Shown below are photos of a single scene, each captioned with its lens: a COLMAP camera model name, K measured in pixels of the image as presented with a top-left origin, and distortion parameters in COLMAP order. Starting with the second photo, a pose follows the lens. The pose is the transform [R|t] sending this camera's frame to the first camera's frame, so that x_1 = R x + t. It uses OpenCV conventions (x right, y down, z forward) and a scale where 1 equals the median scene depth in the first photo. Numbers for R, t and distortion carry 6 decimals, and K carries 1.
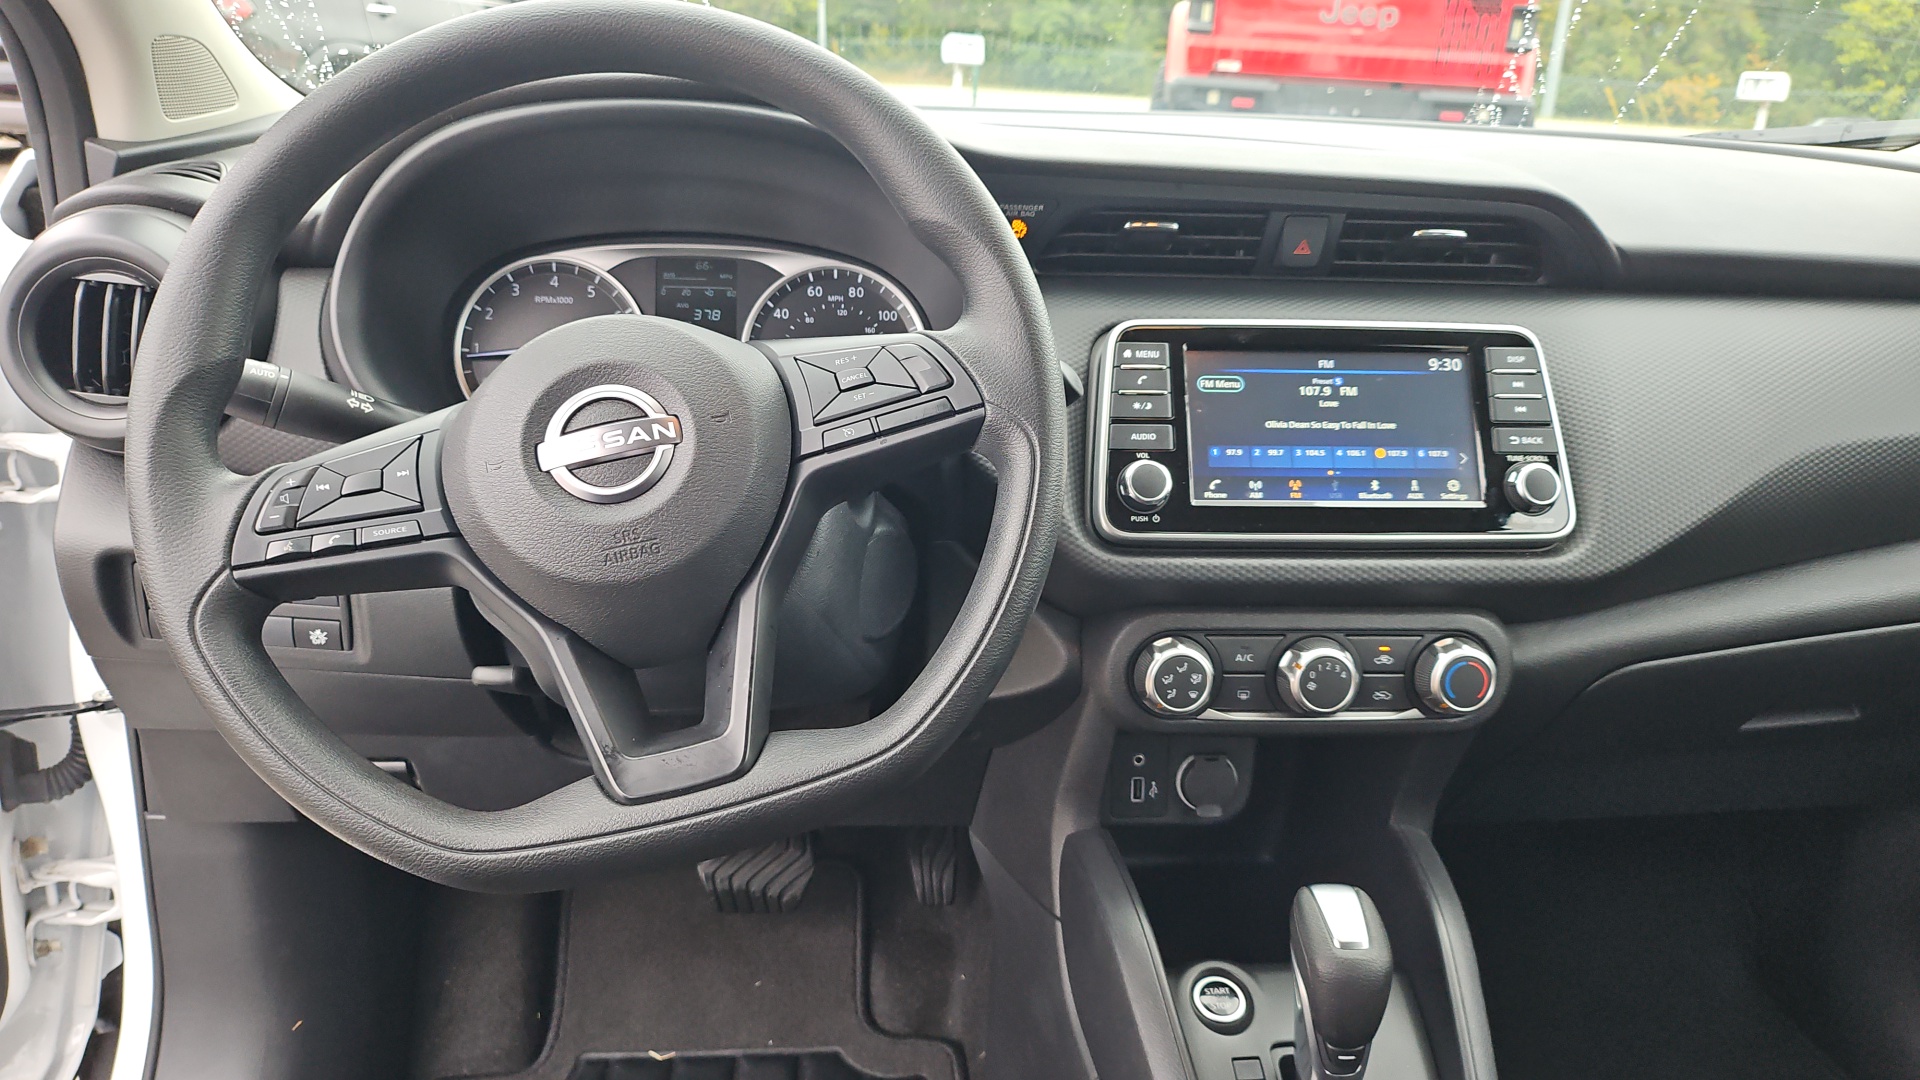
lens RADIAL K [[1339.9, 0, 979.2], [0, 1339.9, 549.1], [0, 0, 1]] dist [0.058416, -0.059672]
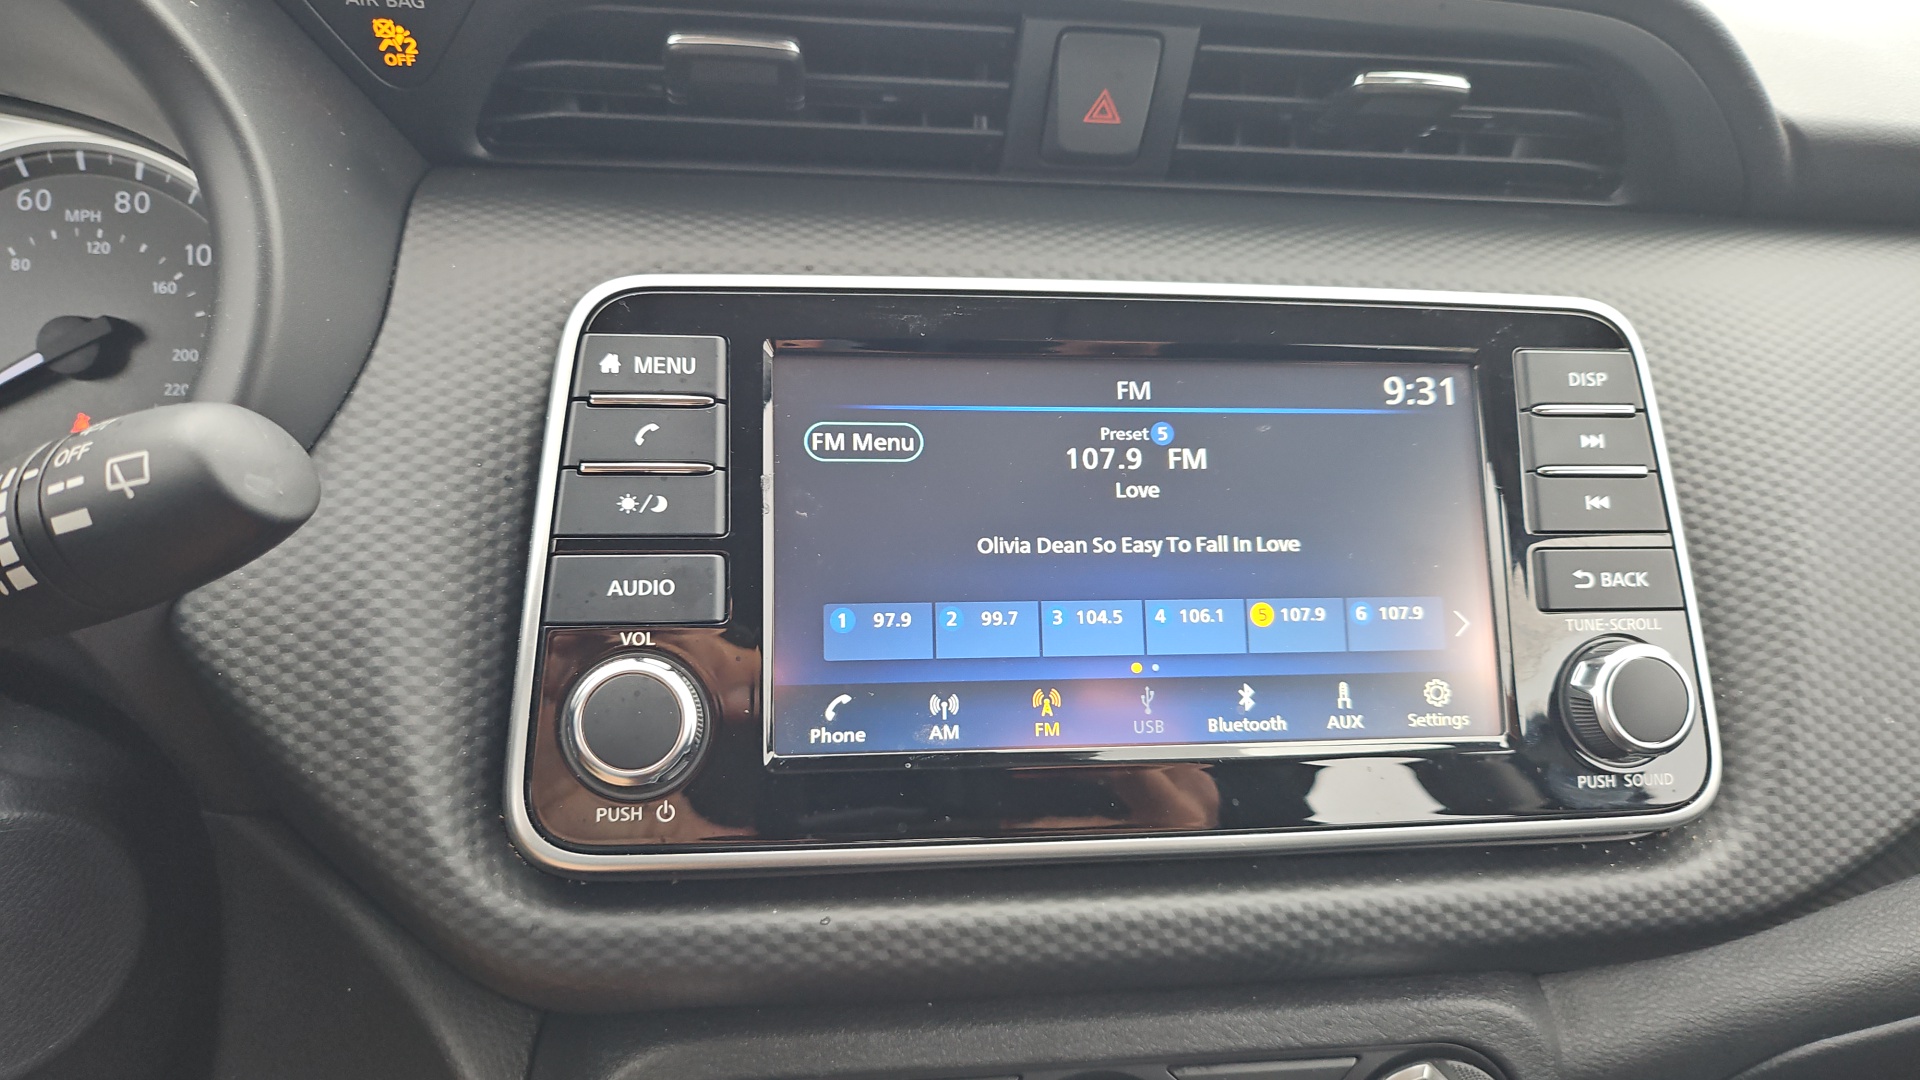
lens RADIAL K [[1339.9, 0, 996.3], [0, 1339.9, 599.1], [0, 0, 1]] dist [0.058416, -0.059672]
pose [[0.998738, -0.004029, 0.050066, 0.199348], [0.000566, 0.997617, 0.068989, -0.104503], [-0.050225, -0.068873, 0.996360, 0.605872]]
